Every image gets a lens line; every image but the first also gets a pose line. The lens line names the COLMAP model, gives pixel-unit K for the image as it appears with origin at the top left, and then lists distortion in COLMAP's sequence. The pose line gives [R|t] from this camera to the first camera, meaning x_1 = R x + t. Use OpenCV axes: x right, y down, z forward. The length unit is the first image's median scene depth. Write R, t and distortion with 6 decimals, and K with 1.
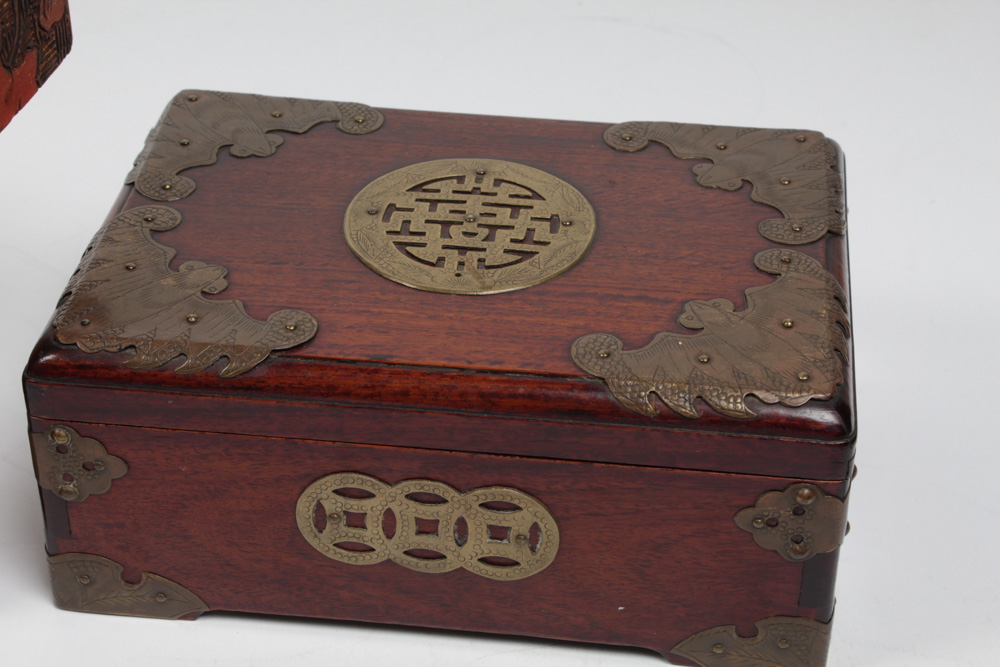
lens RADIAL K [[2052.4, 0, 499.1], [0, 2052.4, 335.5], [0, 0, 1]] dist [0.004254, 0.000000]
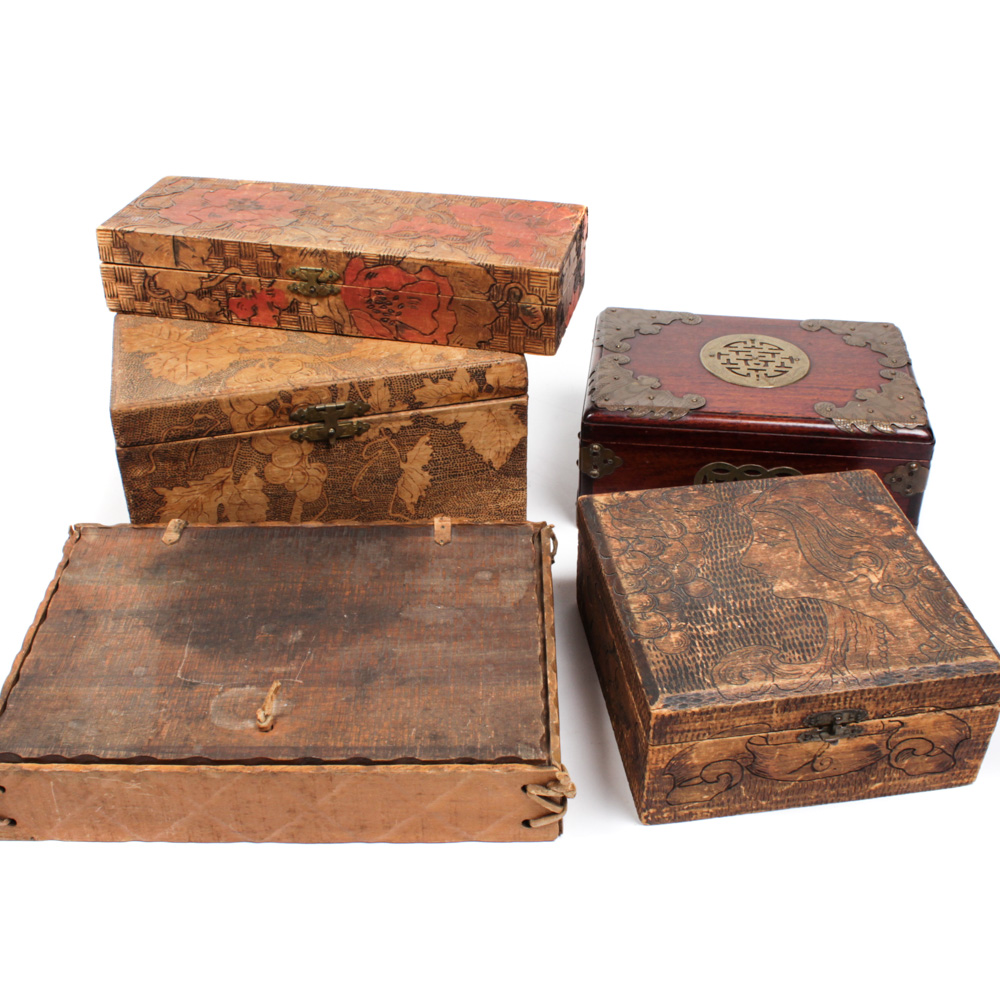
lens RADIAL K [[1300.0, 0, 499.4], [0, 1300.0, 501.8], [0, 0, 1]] dist [-0.129716, 0.000000]
pose [[0.999925, -0.011621, 0.003842, -0.318451], [0.011652, 0.999898, -0.008217, 0.116826], [-0.003746, 0.008261, 0.999959, -0.463529]]
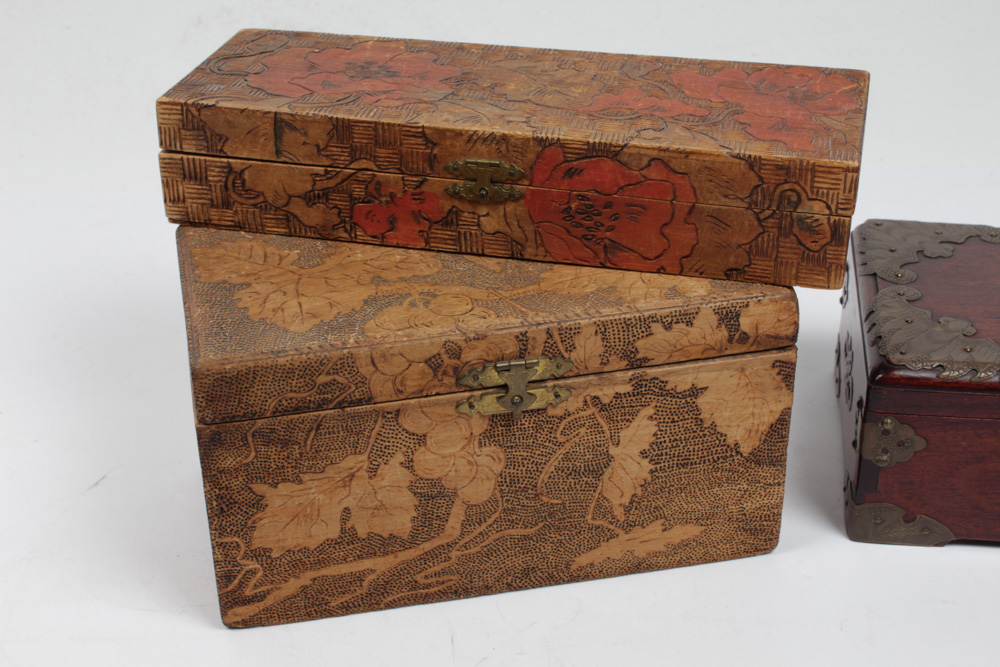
lens RADIAL K [[1624.9, 0, 495.9], [0, 1624.9, 333.3], [0, 0, 1]] dist [0.009052, 0.000000]
pose [[0.999925, -0.012152, -0.001613, -0.498184], [0.011958, 0.995863, -0.090076, 0.086233], [0.002701, 0.090050, 0.995934, -0.260197]]
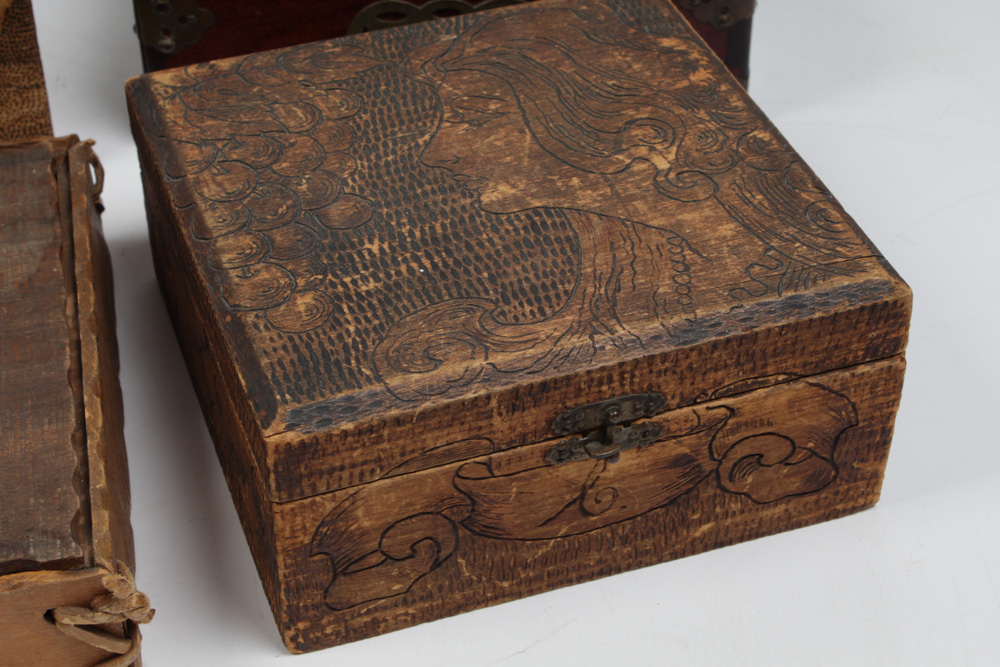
lens RADIAL K [[2086.0, 0, 501.7], [0, 2086.0, 328.4], [0, 0, 1]] dist [0.054601, 0.000000]
pose [[0.978119, -0.130370, 0.162135, -0.236355], [0.118838, 0.989771, 0.078937, 0.170376], [-0.170768, -0.057942, 0.983606, -0.326880]]
